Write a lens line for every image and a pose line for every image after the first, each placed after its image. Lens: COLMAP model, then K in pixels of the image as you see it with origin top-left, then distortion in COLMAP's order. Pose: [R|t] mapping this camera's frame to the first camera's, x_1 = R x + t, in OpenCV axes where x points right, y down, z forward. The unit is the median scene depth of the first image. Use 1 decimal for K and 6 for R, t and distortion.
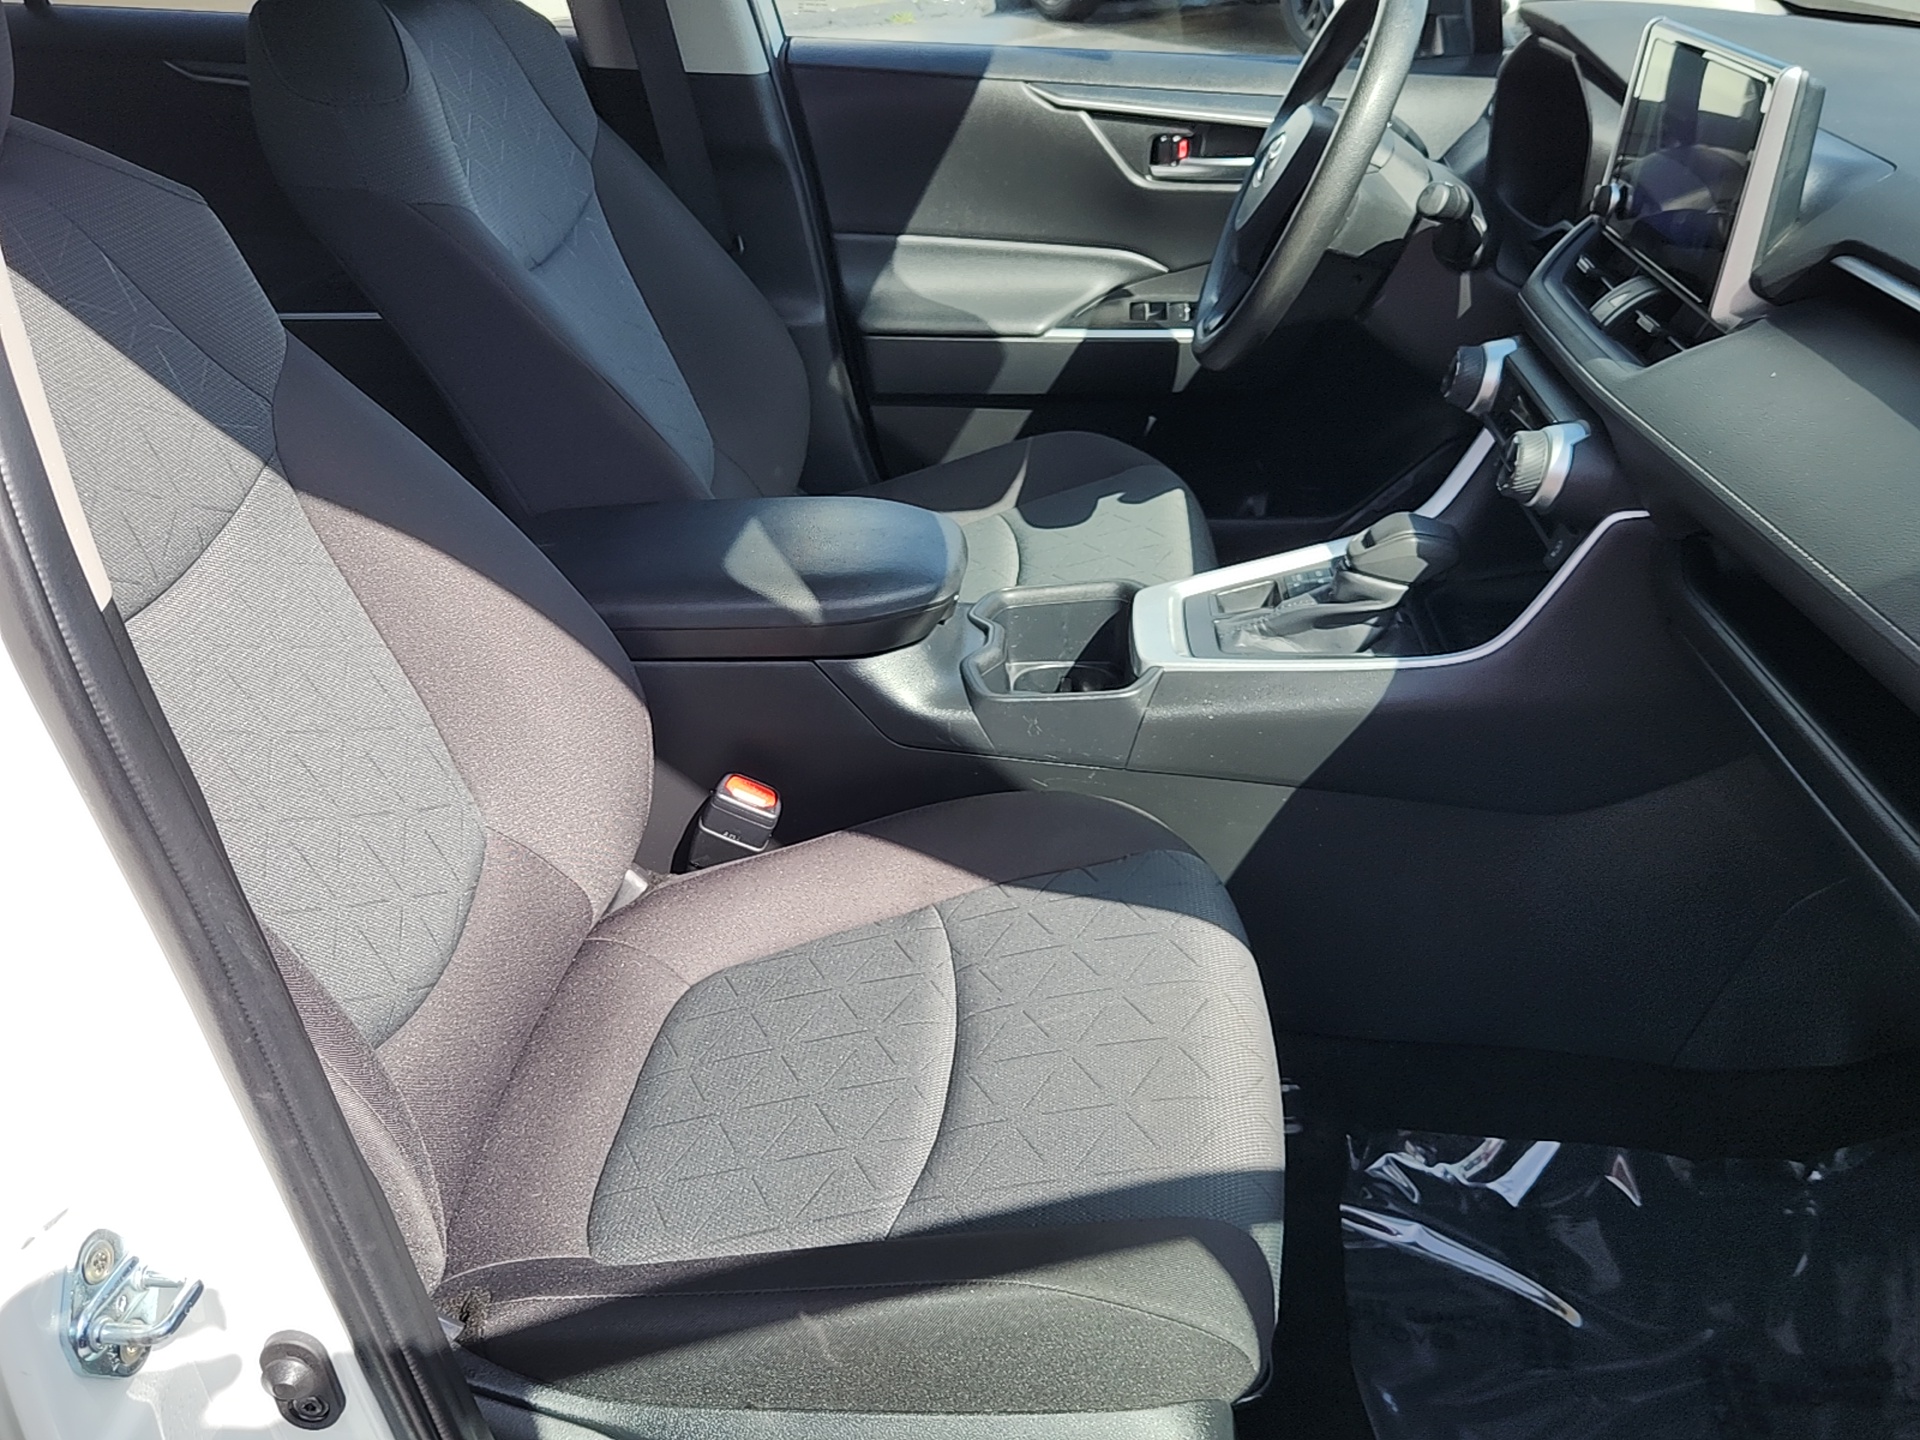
lens RADIAL K [[1805.6, 0, 945.3], [0, 1805.6, 724.5], [0, 0, 1]] dist [0.093419, -0.125946]
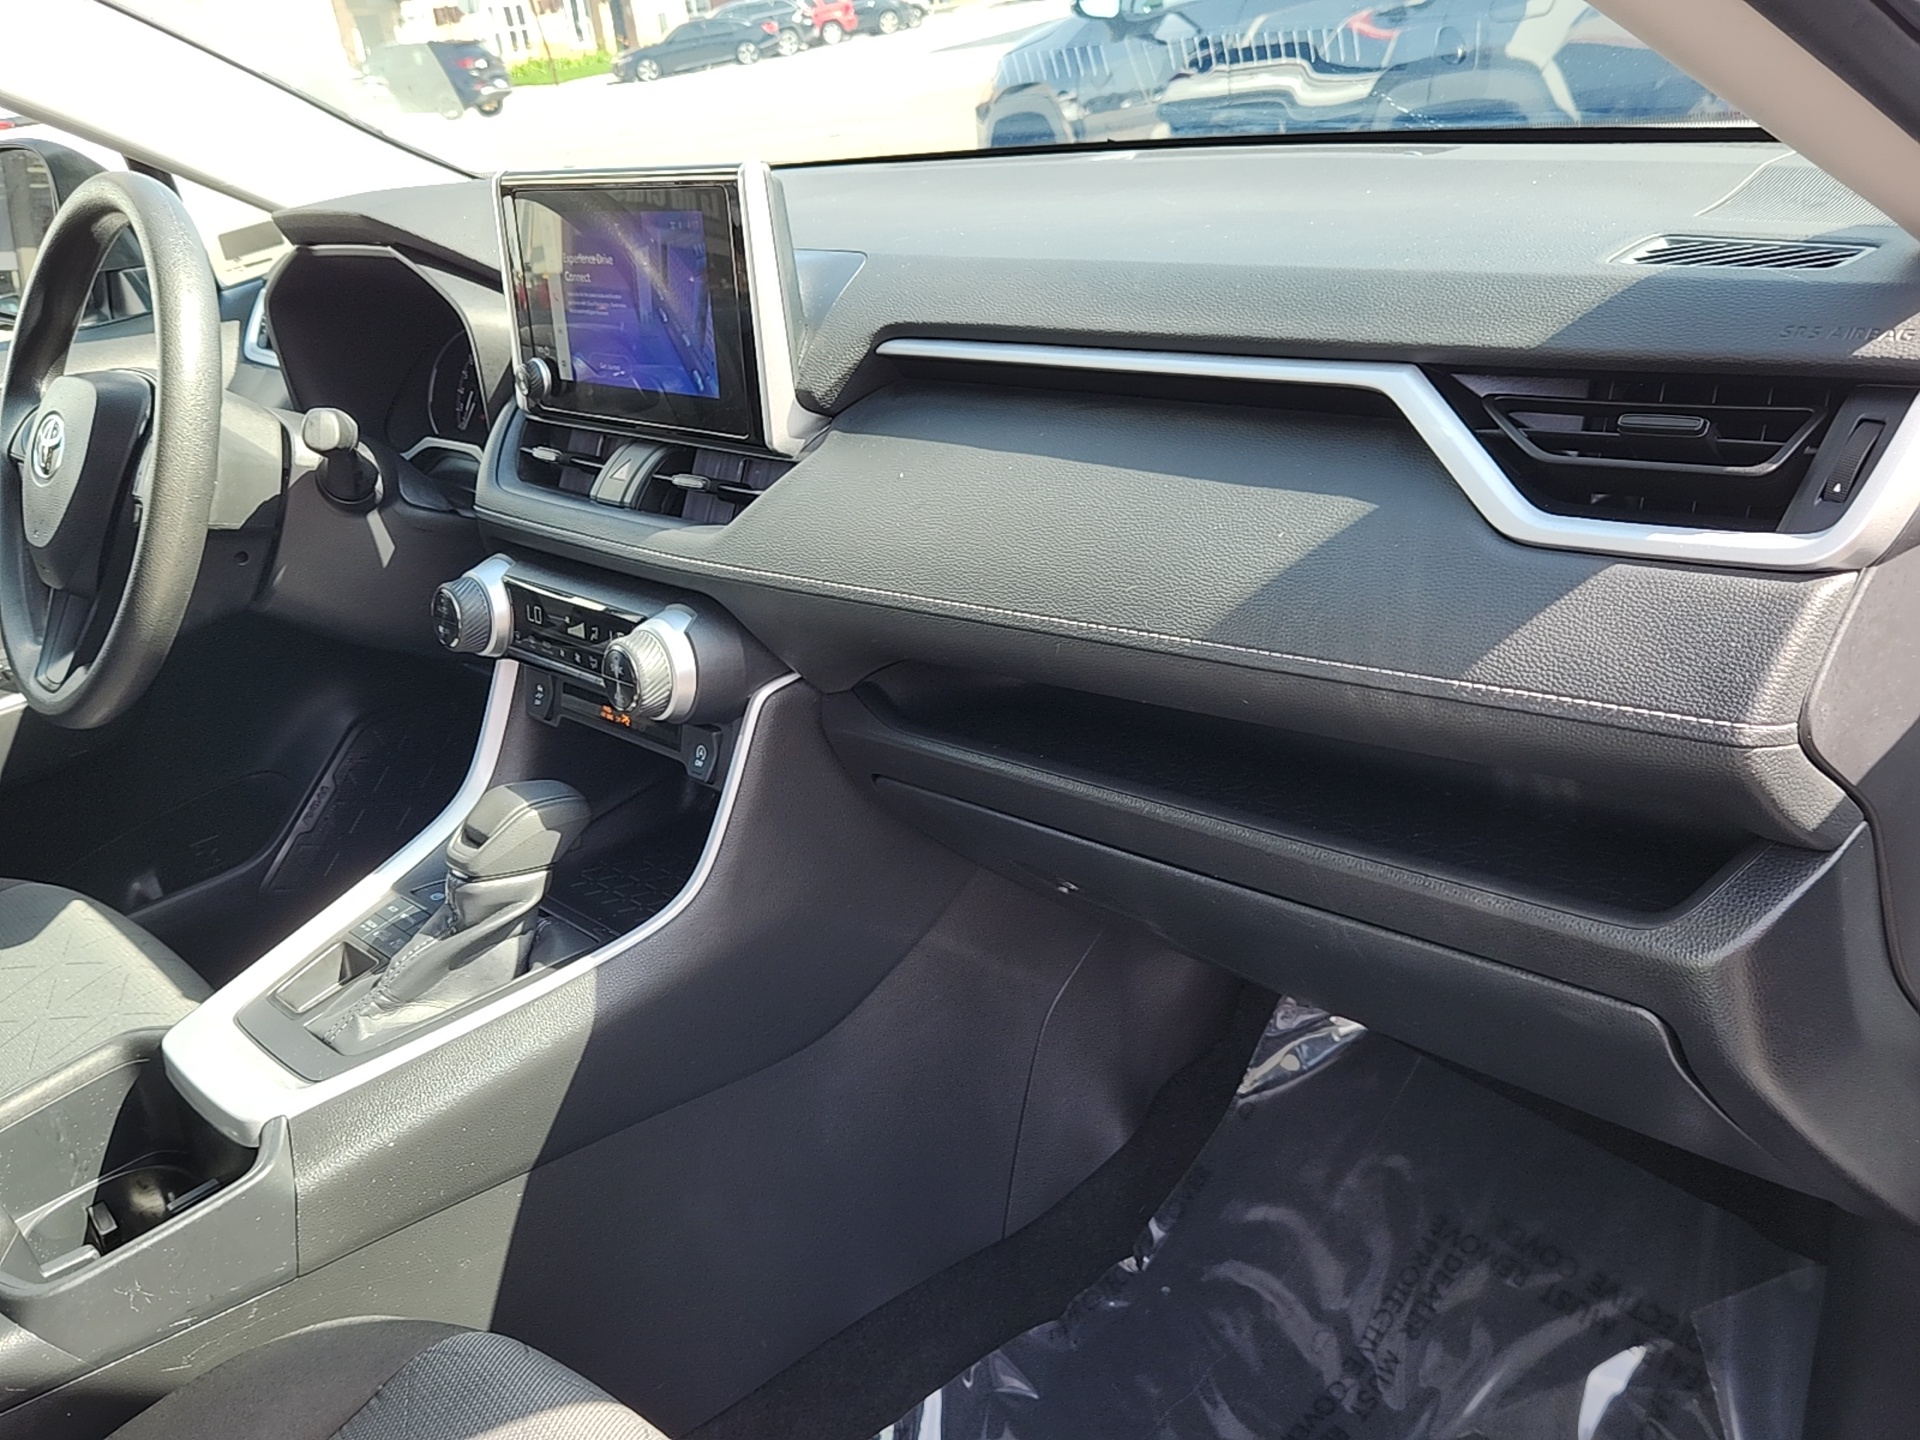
lens RADIAL K [[1805.6, 0, 945.3], [0, 1805.6, 724.5], [0, 0, 1]] dist [0.093419, -0.125946]
pose [[0.686575, -0.337399, 0.644031, -0.108480], [0.433959, 0.900884, 0.009334, -0.063760], [-0.583347, 0.273075, 0.764942, 0.274935]]
